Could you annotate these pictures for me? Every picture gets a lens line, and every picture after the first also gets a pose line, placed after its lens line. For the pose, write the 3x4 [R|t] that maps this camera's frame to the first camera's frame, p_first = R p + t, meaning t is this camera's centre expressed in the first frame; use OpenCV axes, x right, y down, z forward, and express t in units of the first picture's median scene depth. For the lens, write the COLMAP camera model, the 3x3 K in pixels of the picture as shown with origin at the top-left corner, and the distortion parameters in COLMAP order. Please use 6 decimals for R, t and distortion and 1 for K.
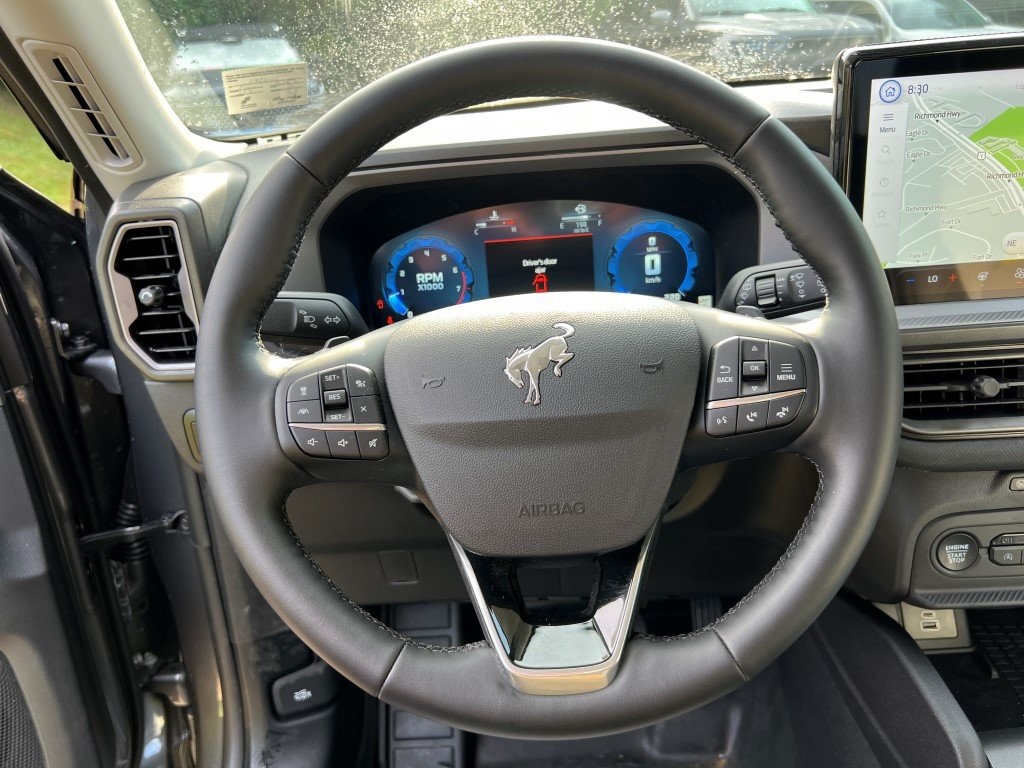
lens RADIAL K [[751.5, 0, 512.0], [0, 751.5, 384.0], [0, 0, 1]] dist [0.033331, -0.050483]
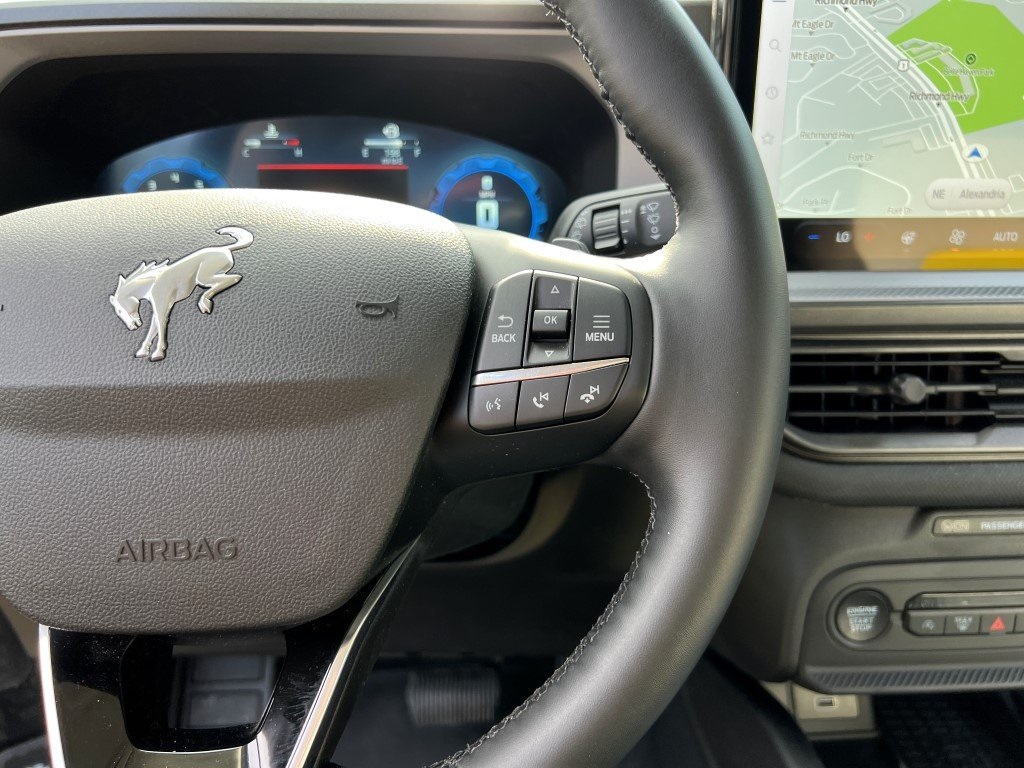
lens RADIAL K [[751.5, 0, 512.0], [0, 751.5, 384.0], [0, 0, 1]] dist [0.033331, -0.050483]
pose [[0.994401, 0.049623, 0.093291, 0.197468], [-0.046780, 0.998379, -0.032418, 0.041732], [-0.094749, 0.027872, 0.995111, 0.341205]]
